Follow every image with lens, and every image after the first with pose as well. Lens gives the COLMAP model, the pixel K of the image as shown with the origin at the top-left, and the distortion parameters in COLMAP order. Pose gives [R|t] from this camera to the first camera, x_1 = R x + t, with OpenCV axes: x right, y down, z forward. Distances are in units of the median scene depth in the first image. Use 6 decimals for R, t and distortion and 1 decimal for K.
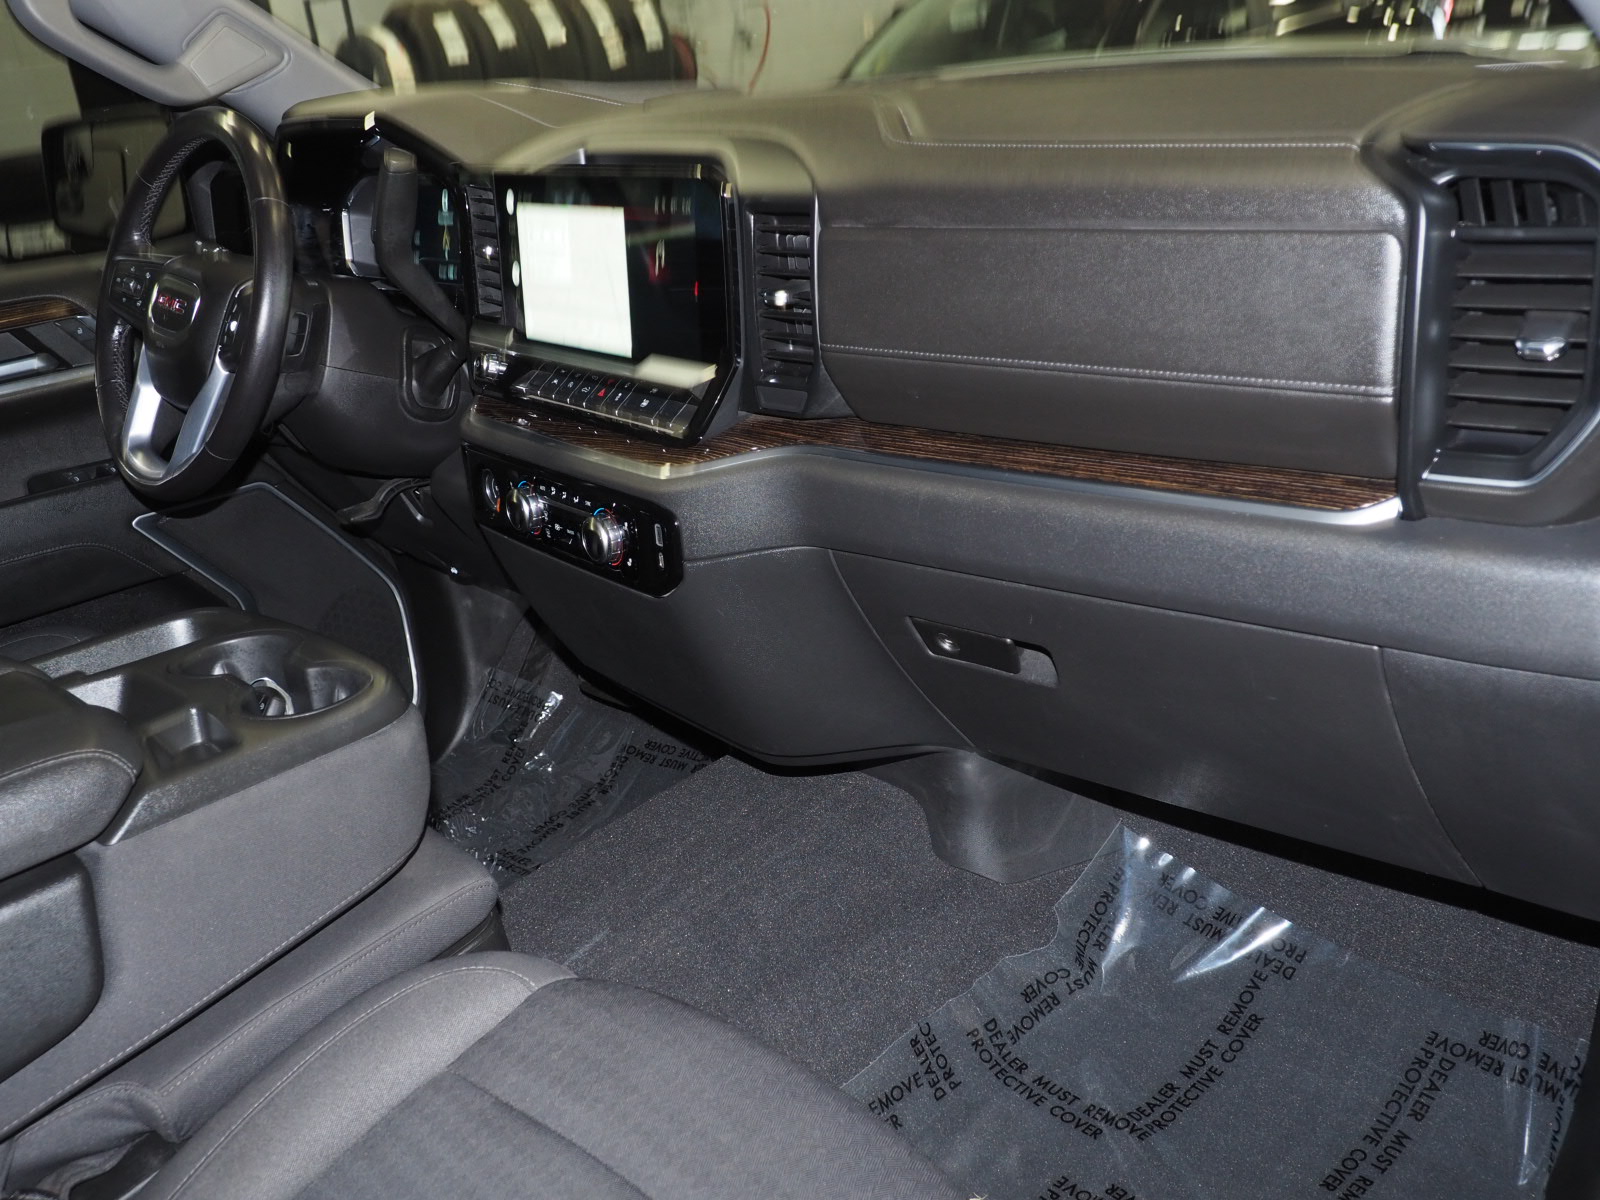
lens RADIAL K [[1565.7, 0, 800.0], [0, 1565.7, 600.0], [0, 0, 1]] dist [-0.042929, 0.023842]
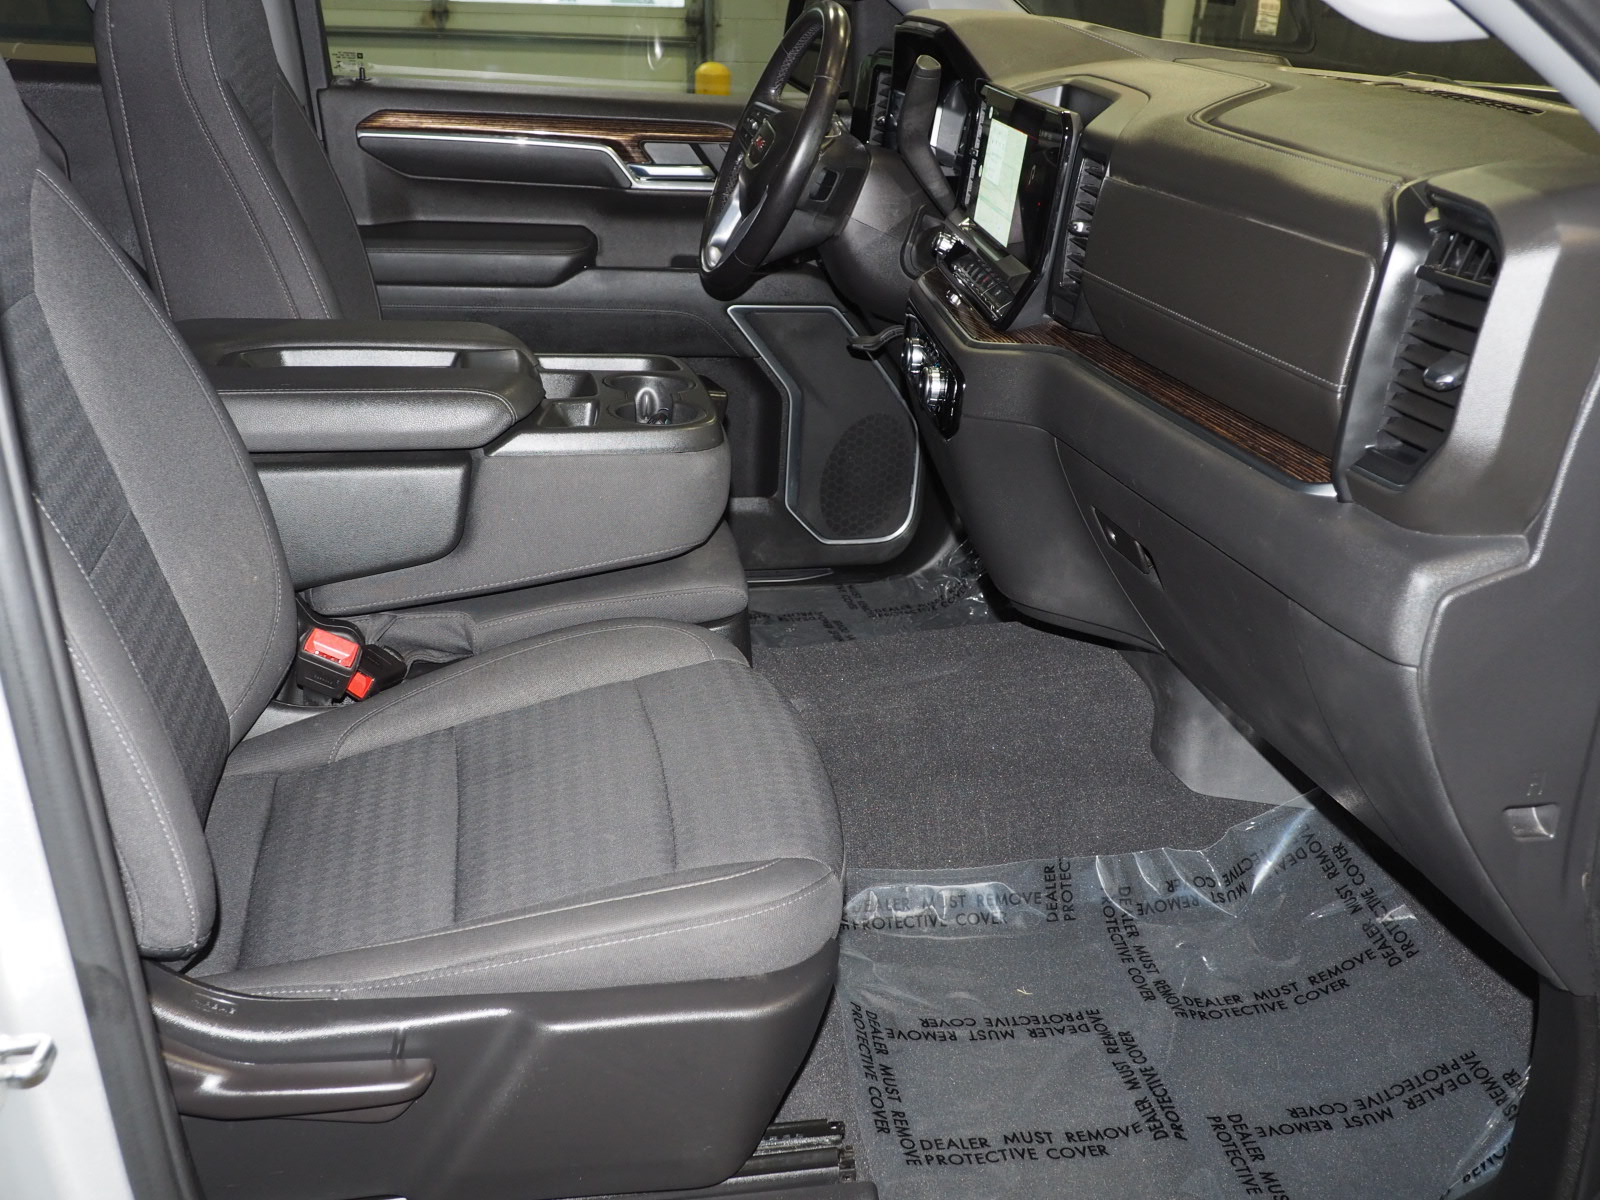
lens RADIAL K [[1565.7, 0, 800.0], [0, 1565.7, 600.0], [0, 0, 1]] dist [-0.042929, 0.023842]
pose [[0.831054, 0.336971, -0.442493, 0.395201], [-0.318783, 0.940514, 0.117516, 0.008926], [0.455771, 0.043397, 0.889039, -0.171822]]
